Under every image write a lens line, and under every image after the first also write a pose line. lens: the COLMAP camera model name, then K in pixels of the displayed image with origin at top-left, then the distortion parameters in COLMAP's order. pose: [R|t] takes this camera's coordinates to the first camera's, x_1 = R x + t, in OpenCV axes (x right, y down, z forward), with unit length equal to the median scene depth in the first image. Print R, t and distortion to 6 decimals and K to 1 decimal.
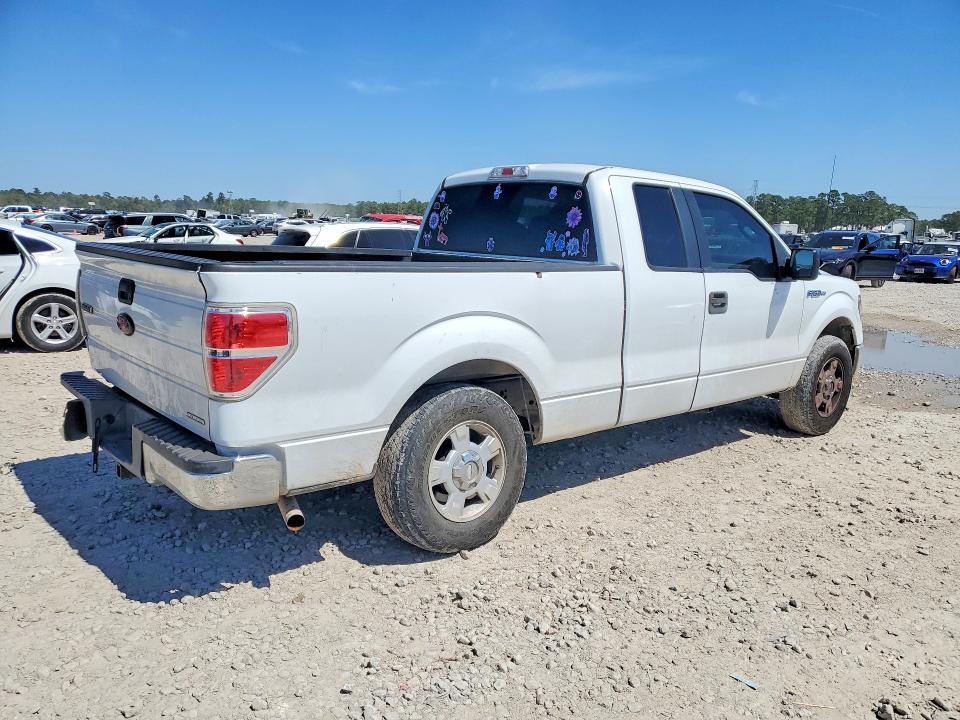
lens RADIAL K [[746.9, 0, 480.0], [0, 746.9, 360.0], [0, 0, 1]] dist [0.018873, 0.006848]
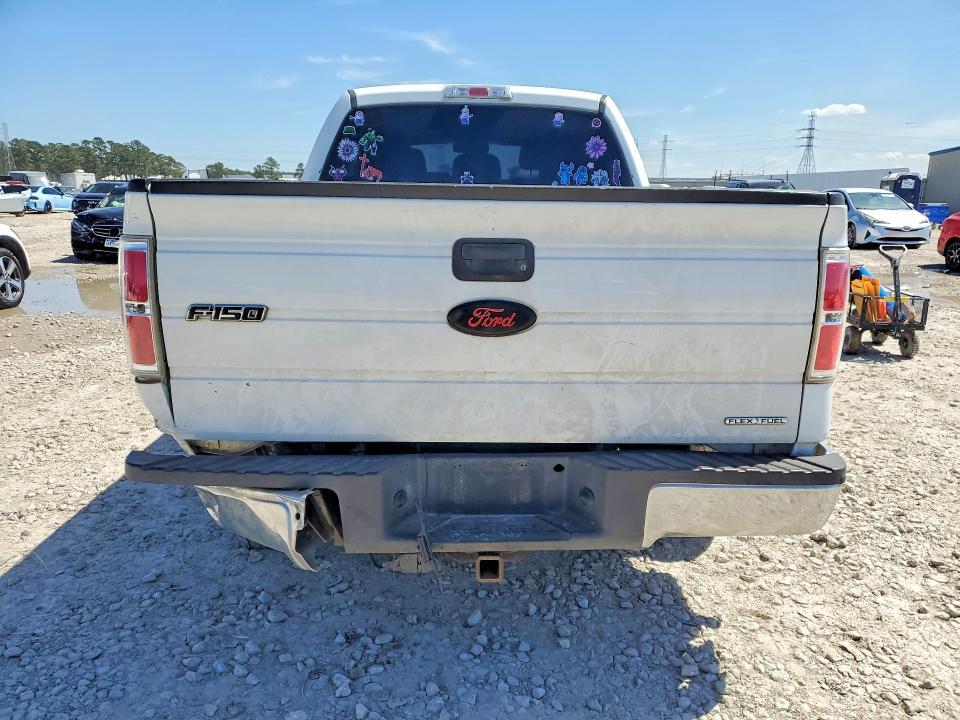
lens RADIAL K [[746.9, 0, 480.0], [0, 746.9, 360.0], [0, 0, 1]] dist [0.018873, 0.006848]
pose [[0.625760, -0.190749, 0.756333, -0.658509], [0.142114, 0.981289, 0.129904, -0.064950], [-0.766961, 0.026197, 0.641159, 0.467630]]
